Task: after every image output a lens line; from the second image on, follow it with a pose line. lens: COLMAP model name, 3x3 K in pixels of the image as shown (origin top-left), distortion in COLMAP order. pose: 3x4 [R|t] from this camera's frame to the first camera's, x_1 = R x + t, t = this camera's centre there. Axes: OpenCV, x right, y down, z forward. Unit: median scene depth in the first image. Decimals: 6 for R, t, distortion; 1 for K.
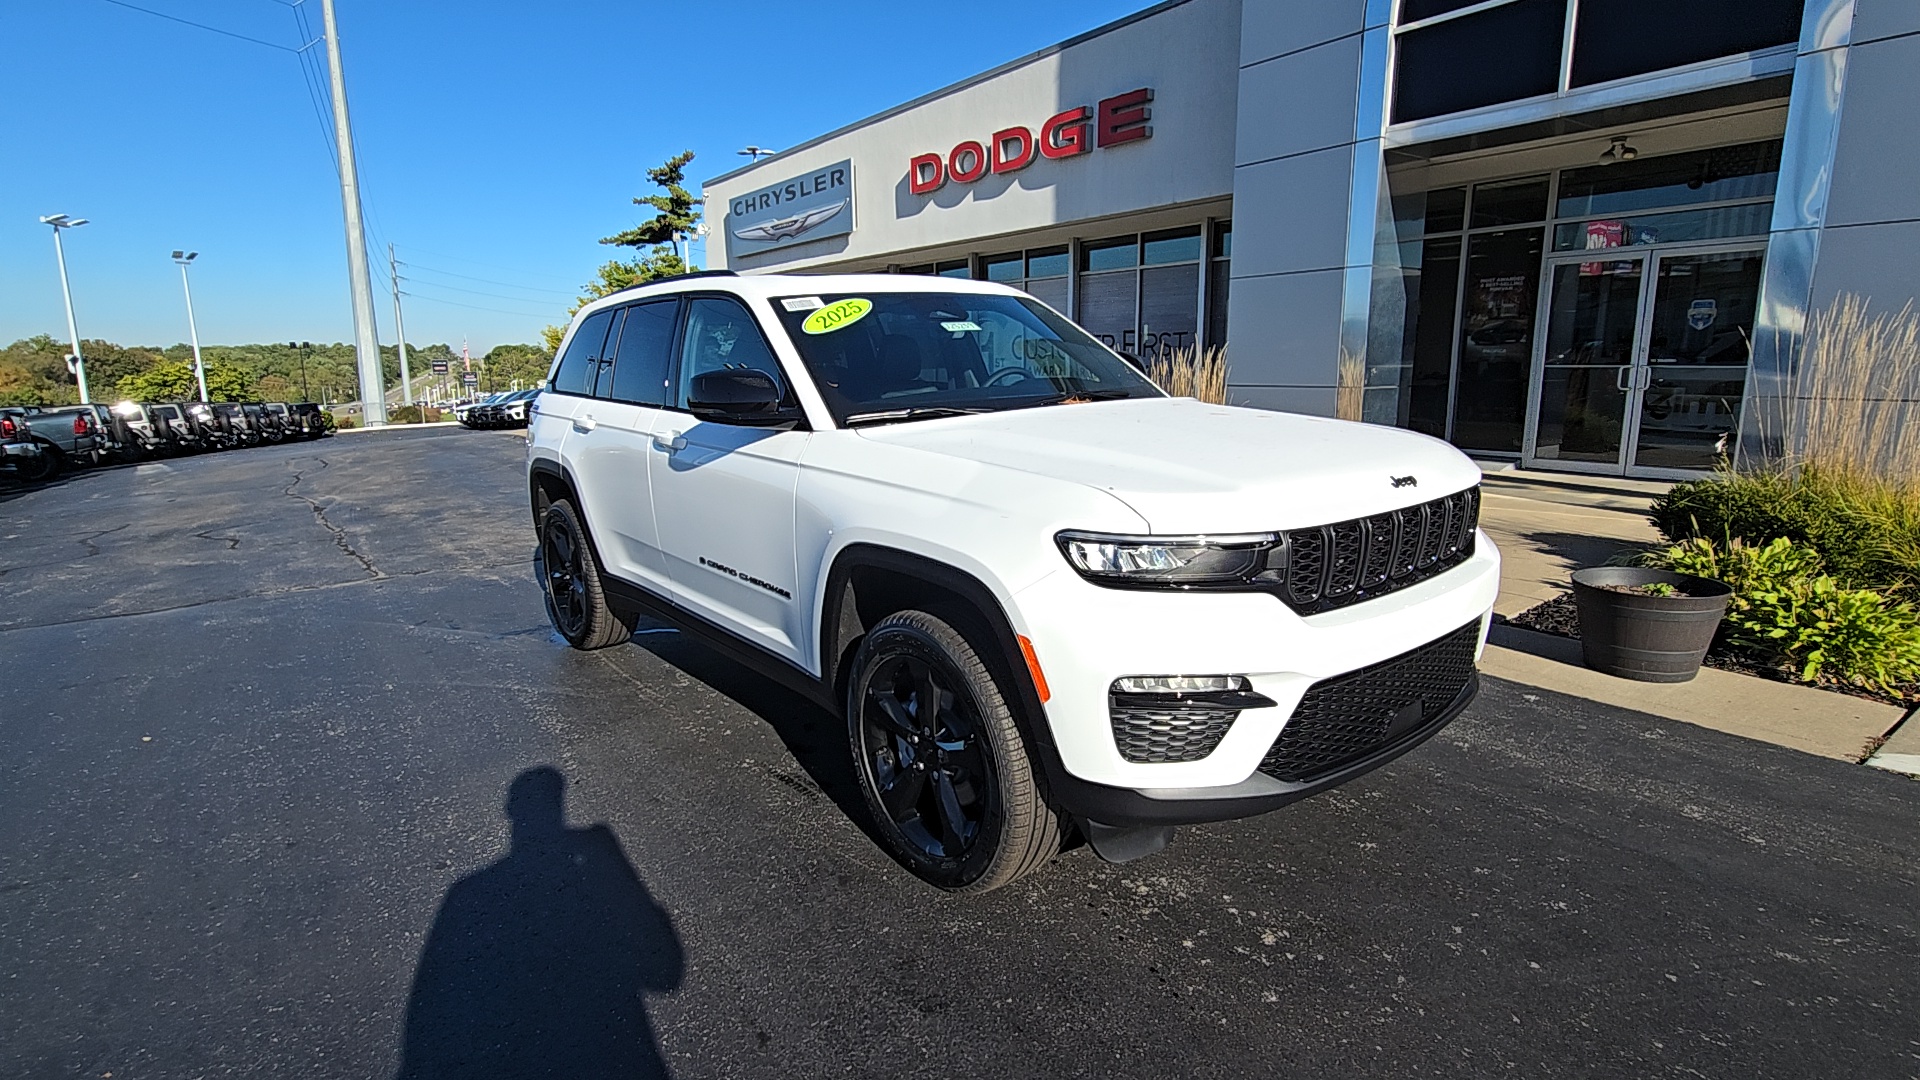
lens RADIAL K [[968.1, 0, 951.1], [0, 968.1, 546.2], [0, 0, 1]] dist [0.000722, -0.001276]
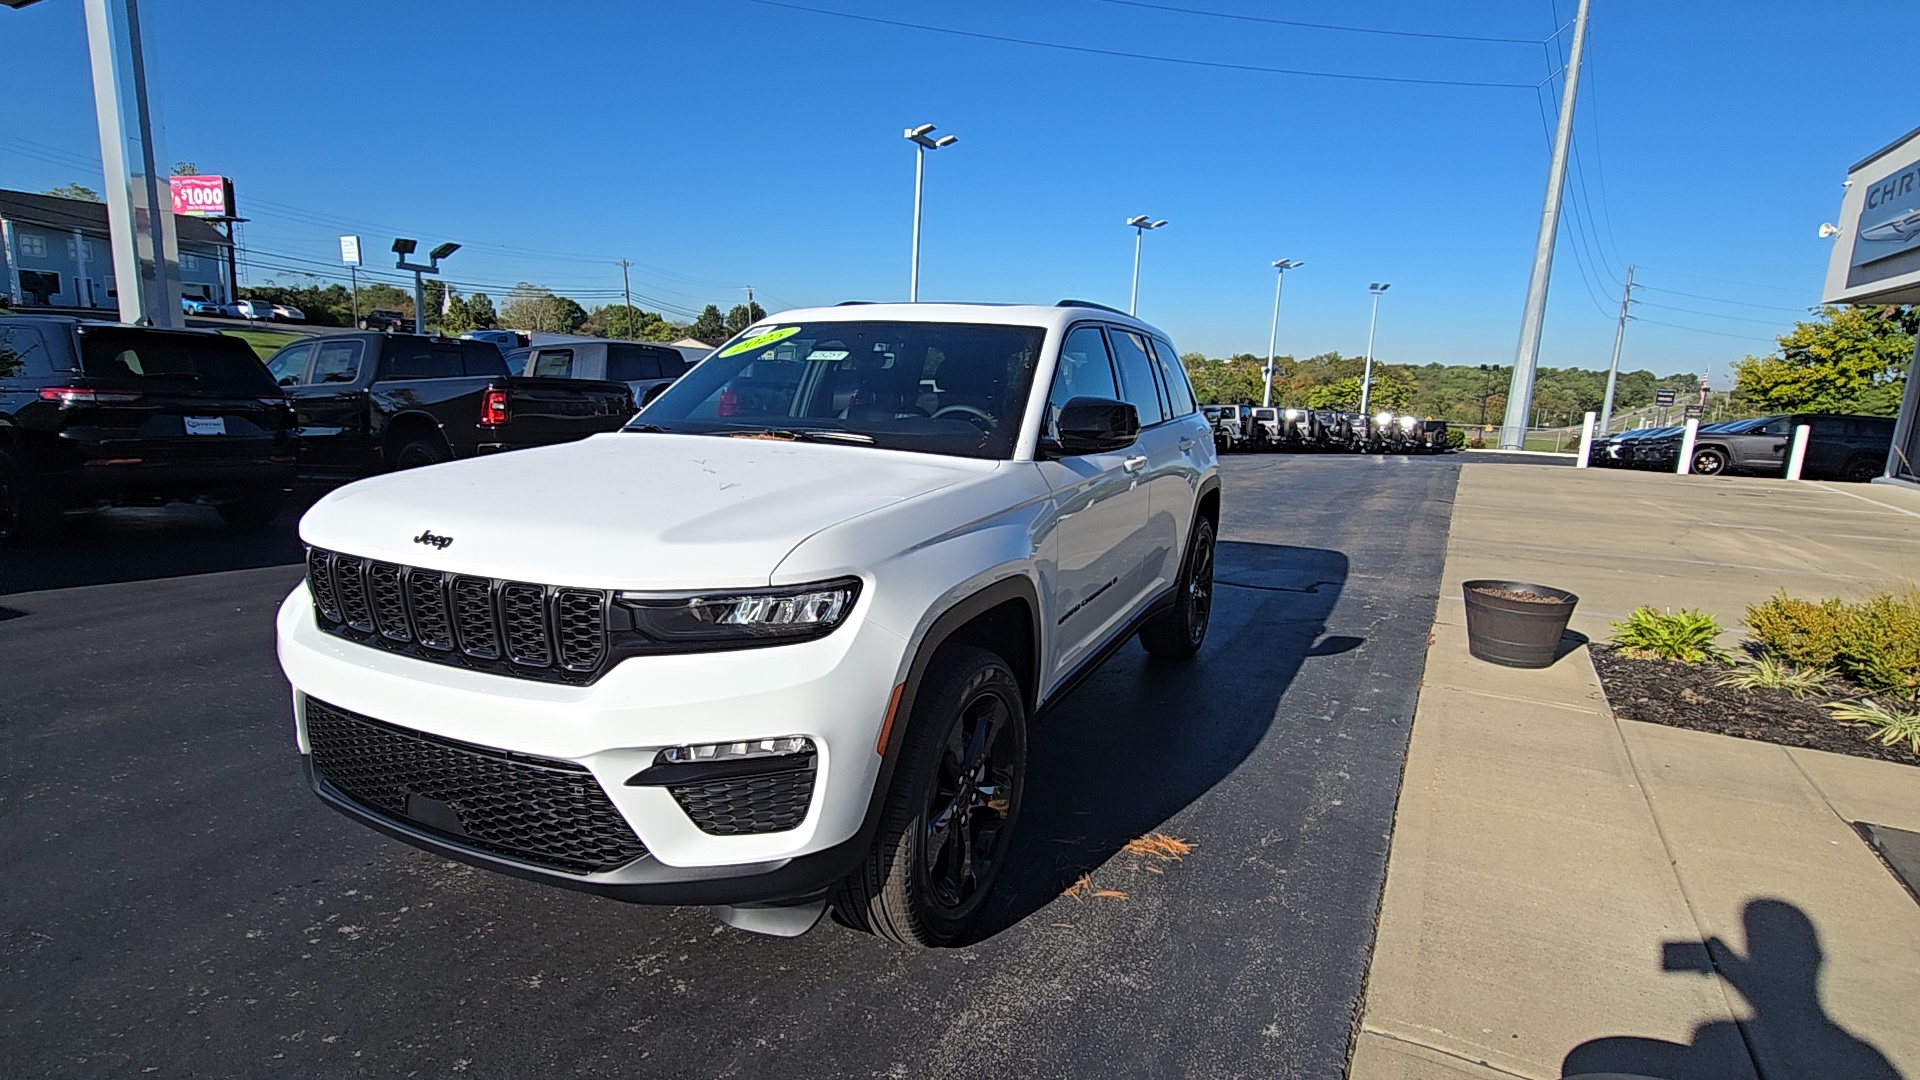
lens RADIAL K [[970.9, 0, 949.4], [0, 970.9, 539.0], [0, 0, 1]] dist [0.002483, -0.000170]
pose [[0.431399, 0.195383, -0.880750, 0.254005], [-0.223439, 0.968990, 0.105516, -0.046474], [0.874054, 0.151275, 0.461677, 0.177565]]
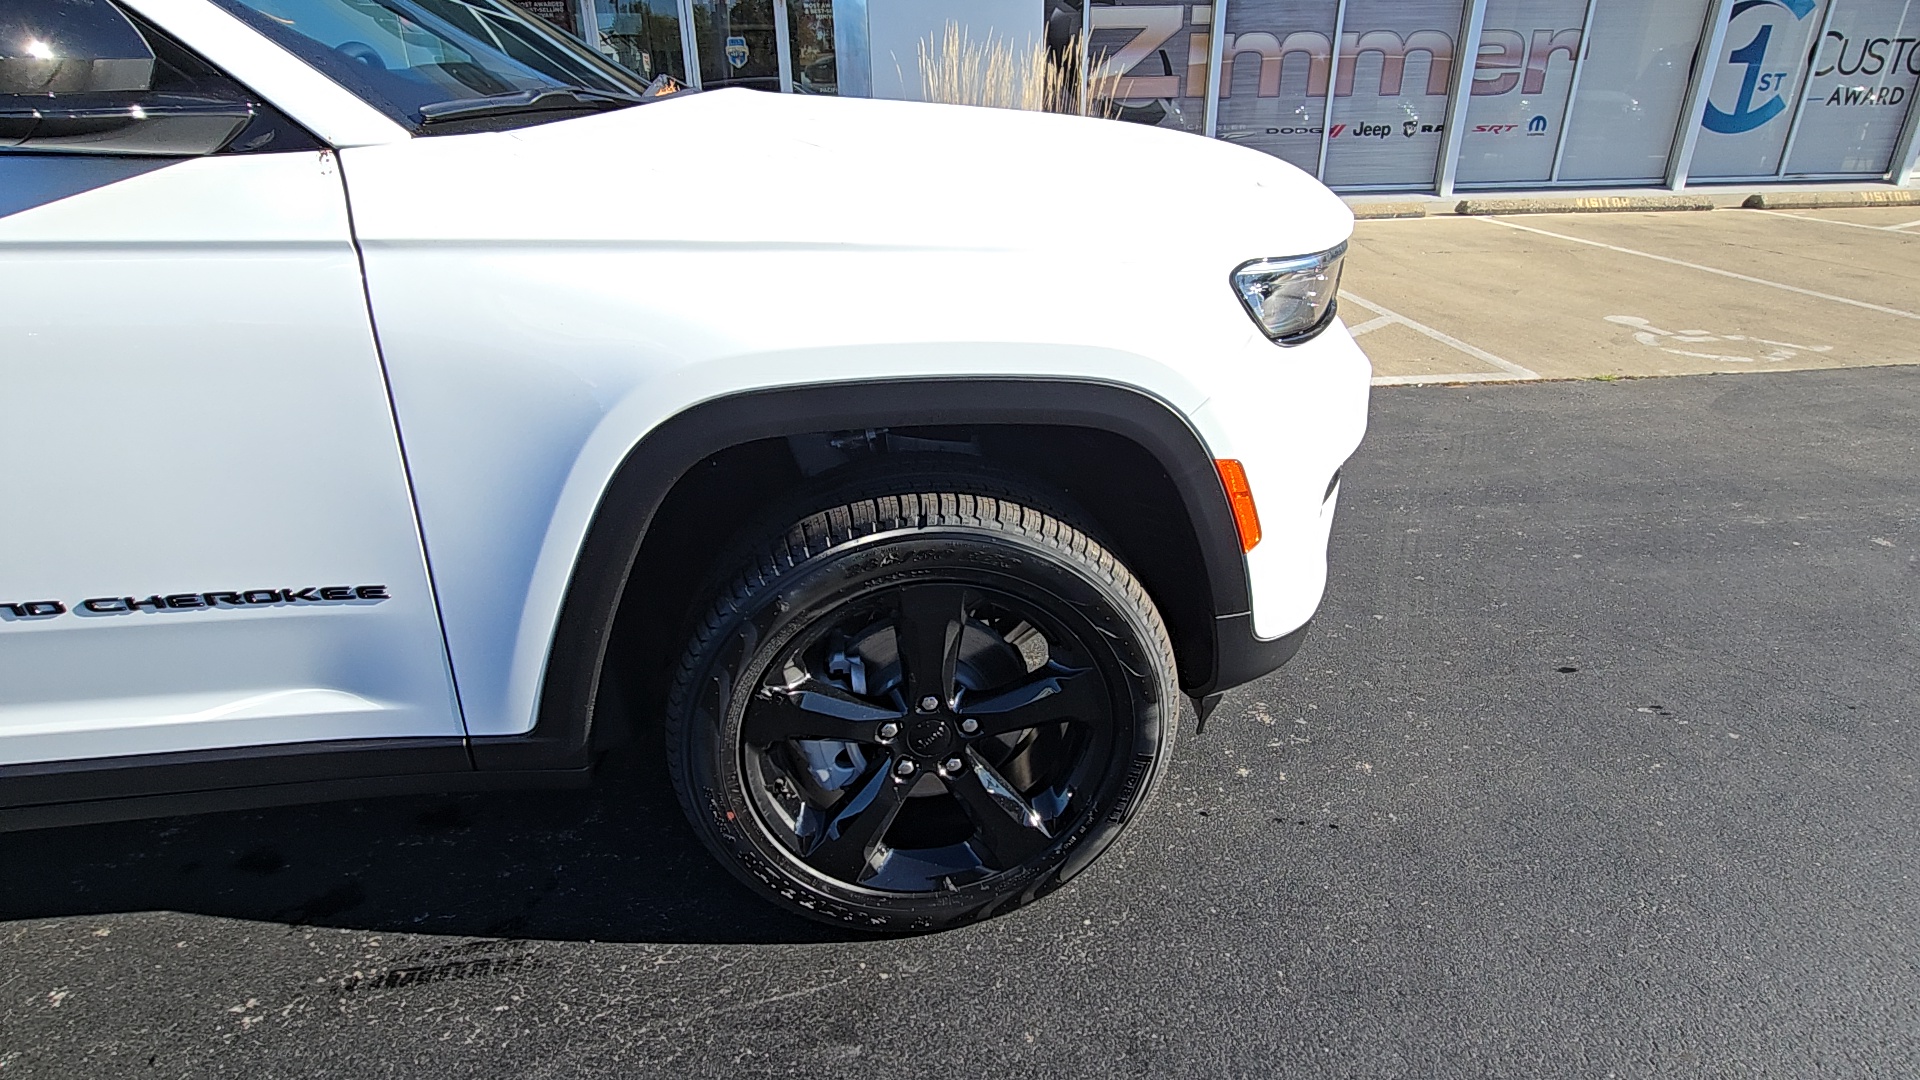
lens RADIAL K [[973.9, 0, 956.0], [0, 973.9, 540.8], [0, 0, 1]] dist [0.000778, -0.000872]
pose [[0.517546, -0.347752, 0.781802, -0.080032], [0.174567, 0.937384, 0.301394, -0.010962], [-0.837659, -0.019509, 0.545845, 0.132872]]
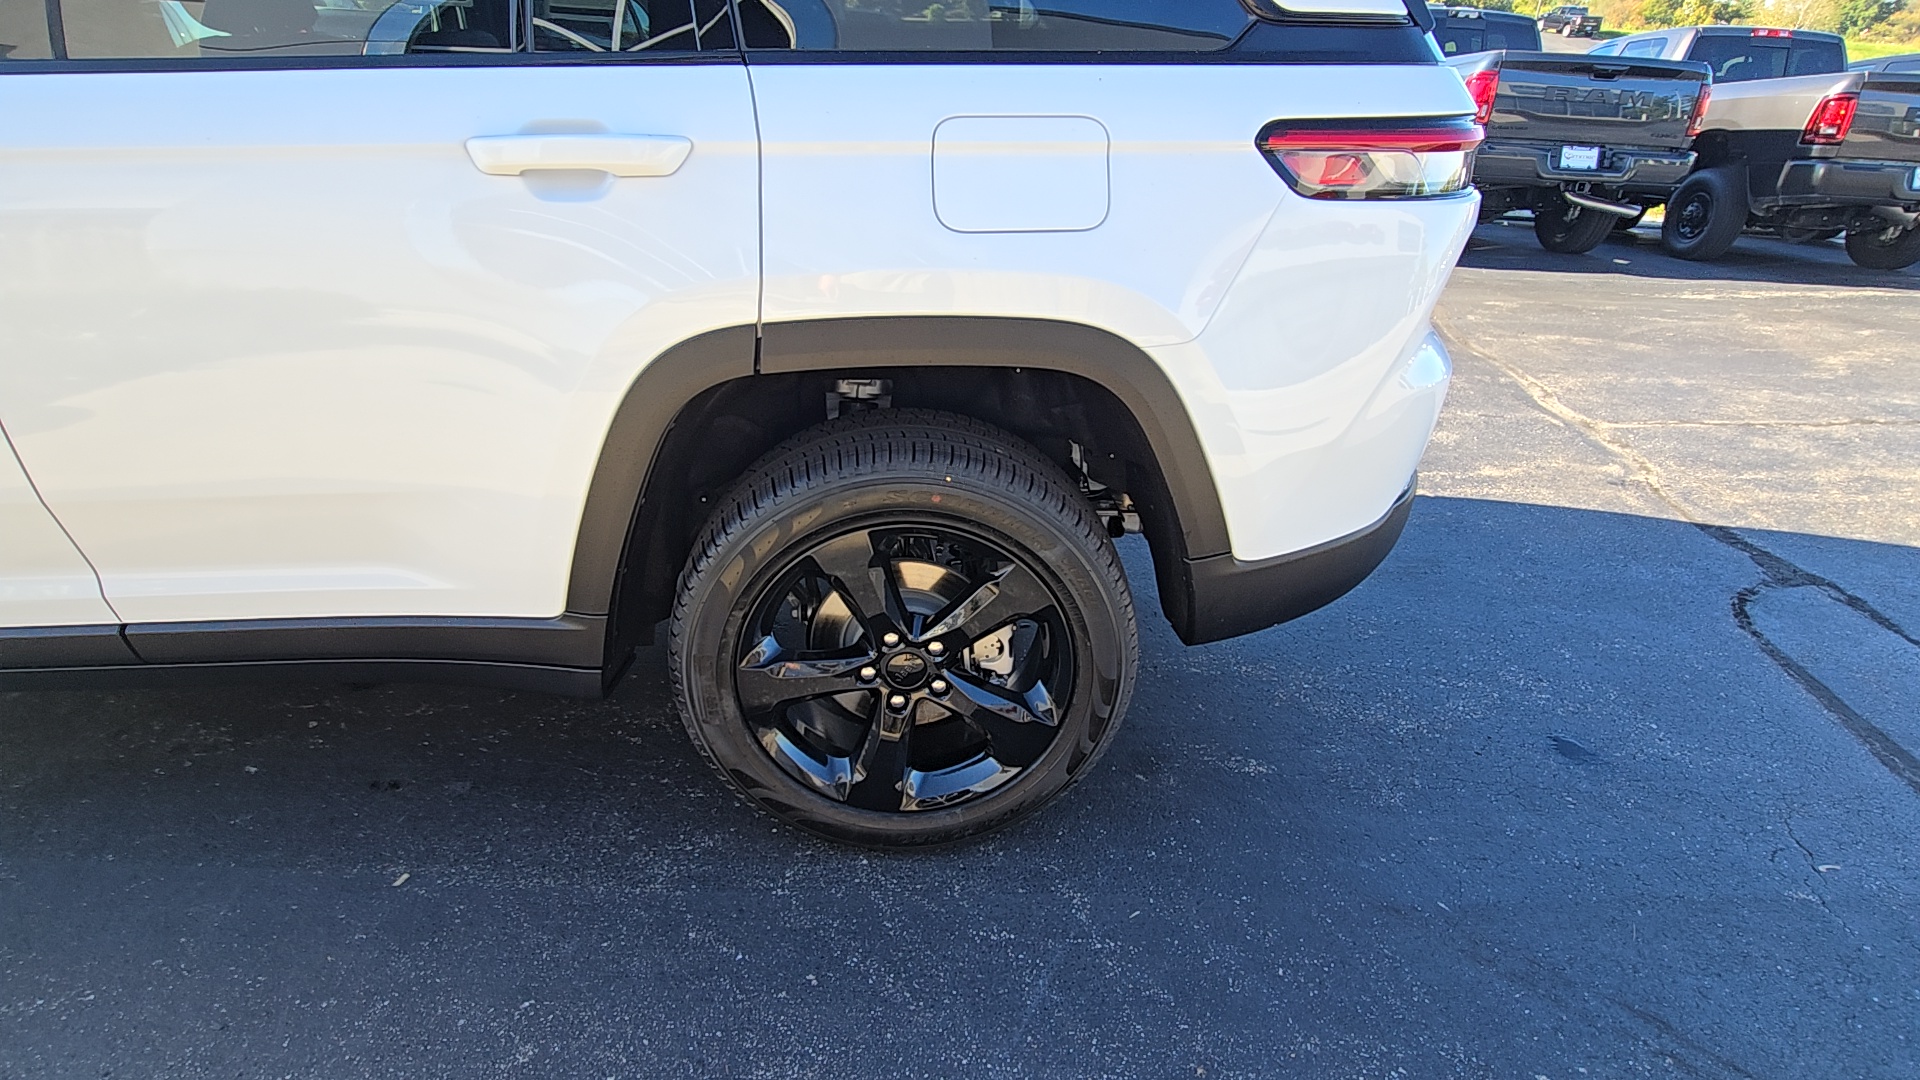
lens RADIAL K [[981.0, 0, 951.6], [0, 981.0, 543.5], [0, 0, 1]] dist [0.000178, -0.001185]
pose [[-0.577433, 0.384021, -0.720485, 0.040040], [-0.160399, 0.811916, 0.561306, -0.090202], [0.800527, 0.439682, -0.407230, 0.491395]]
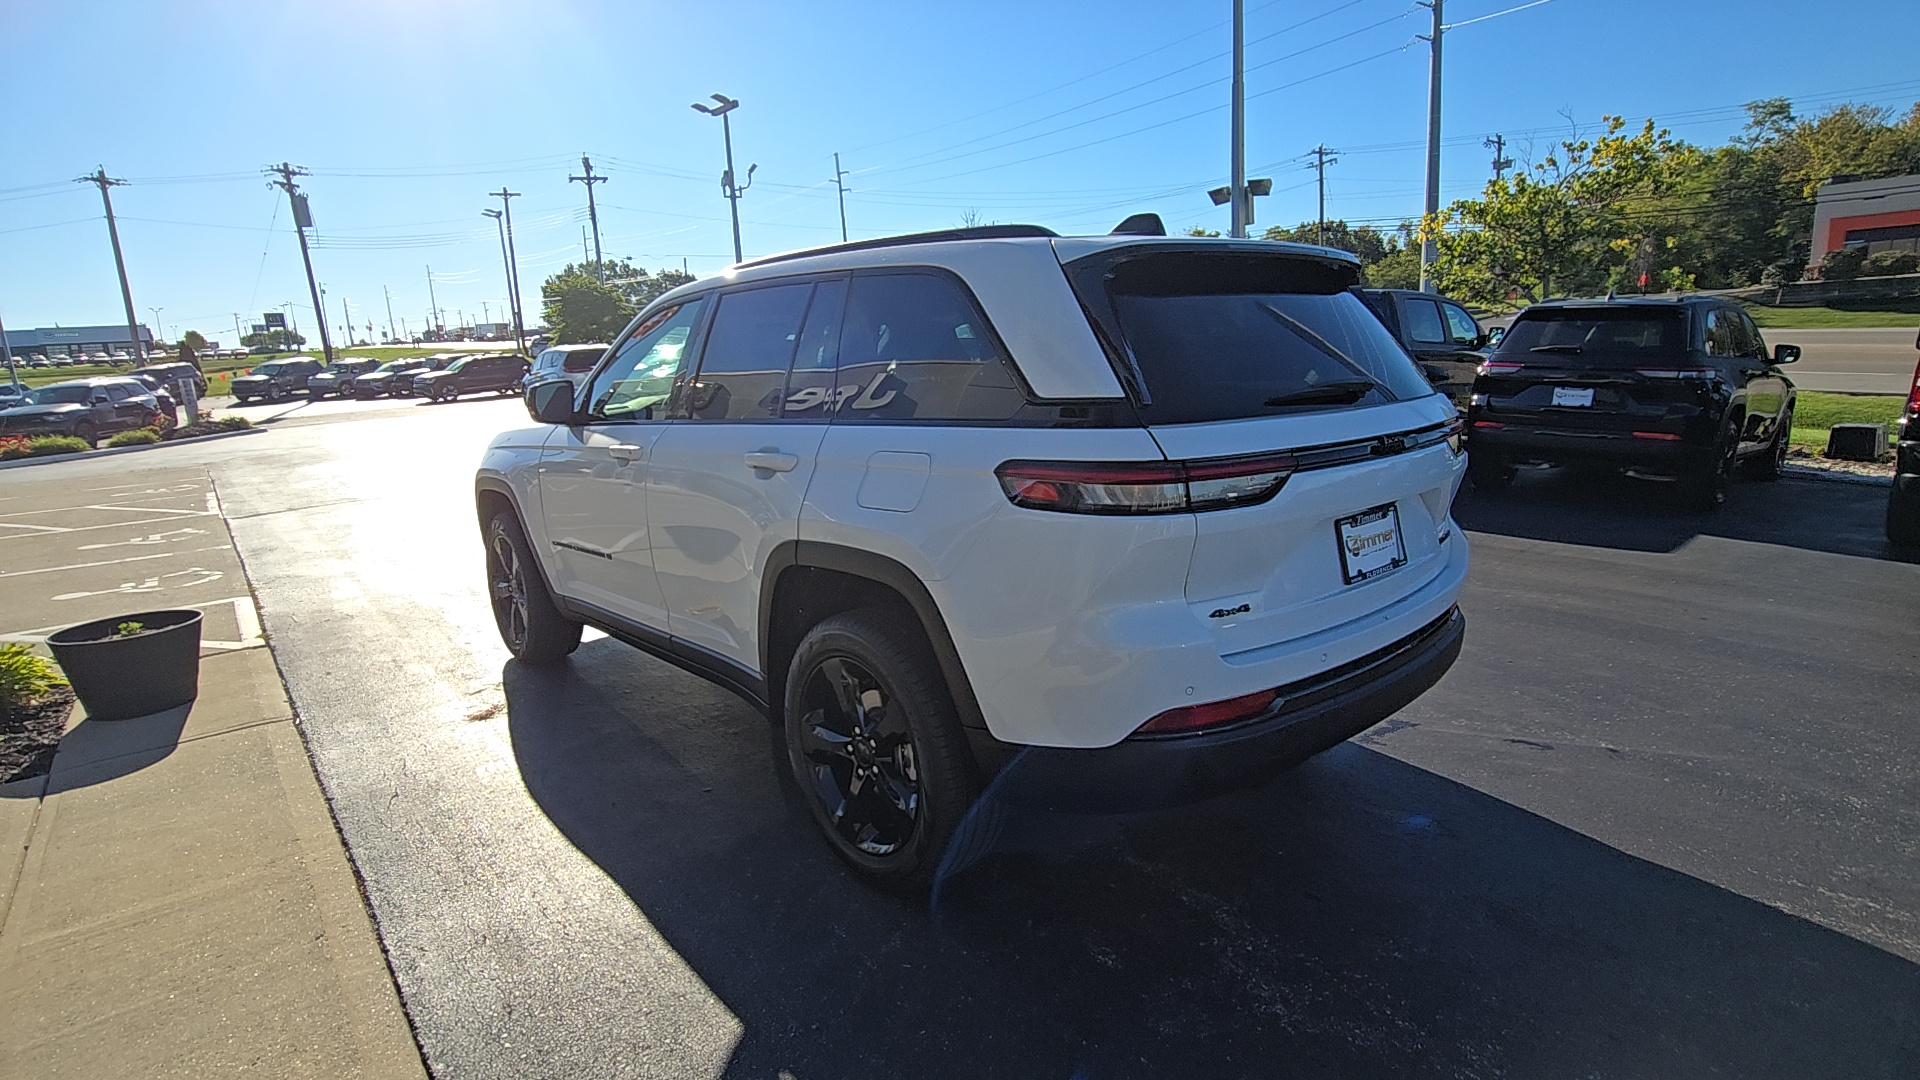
lens RADIAL K [[968.1, 0, 951.1], [0, 968.1, 546.2], [0, 0, 1]] dist [0.000722, -0.001276]
pose [[-0.996326, 0.079412, -0.032069, -0.050553], [0.060624, 0.918447, 0.390870, -0.124454], [0.060493, 0.387490, -0.919887, 0.610221]]
